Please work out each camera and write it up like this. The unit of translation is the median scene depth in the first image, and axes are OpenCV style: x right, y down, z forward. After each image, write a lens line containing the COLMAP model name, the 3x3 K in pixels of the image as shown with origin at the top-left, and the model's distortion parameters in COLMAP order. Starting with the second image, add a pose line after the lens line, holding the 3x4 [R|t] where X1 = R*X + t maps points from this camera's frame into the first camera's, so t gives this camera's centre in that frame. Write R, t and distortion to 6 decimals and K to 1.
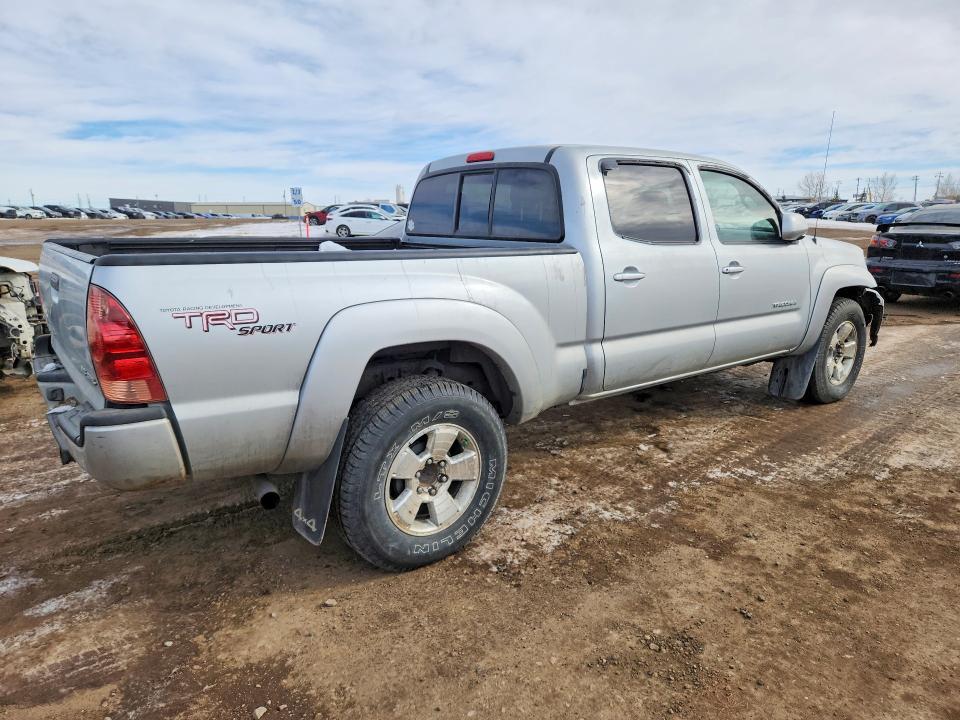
lens RADIAL K [[636.7, 0, 476.6], [0, 636.7, 363.0], [0, 0, 1]] dist [0.054968, -0.043748]
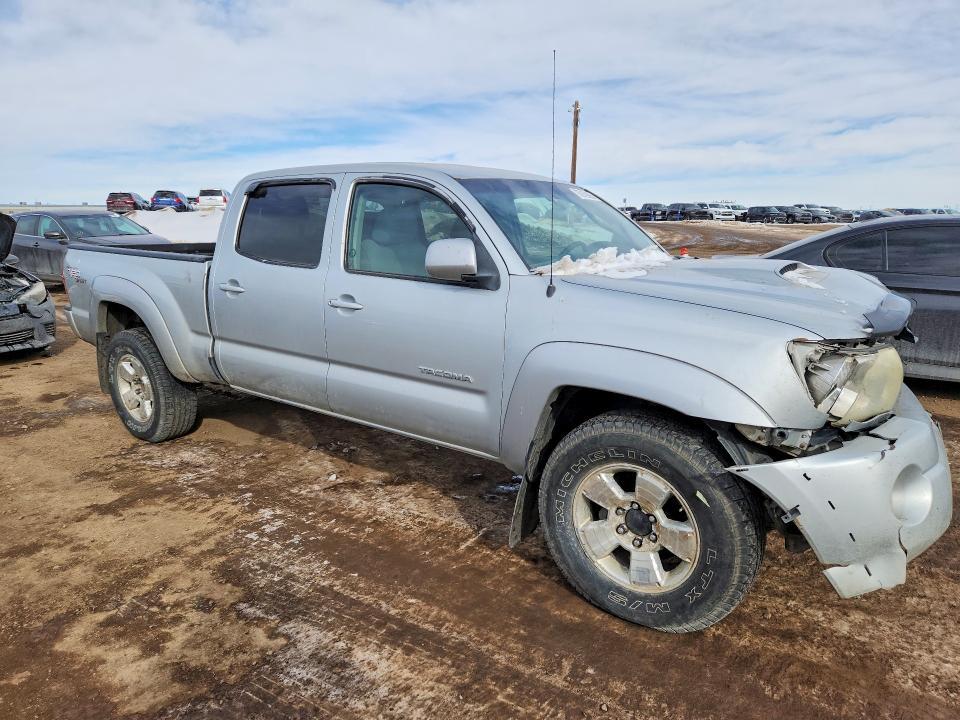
lens RADIAL K [[636.7, 0, 476.6], [0, 636.7, 363.0], [0, 0, 1]] dist [0.054968, -0.043748]
pose [[0.273190, 0.211918, -0.938327, 1.271988], [-0.217533, 0.963775, 0.154331, -0.244245], [0.937042, 0.161955, 0.309392, 0.947940]]
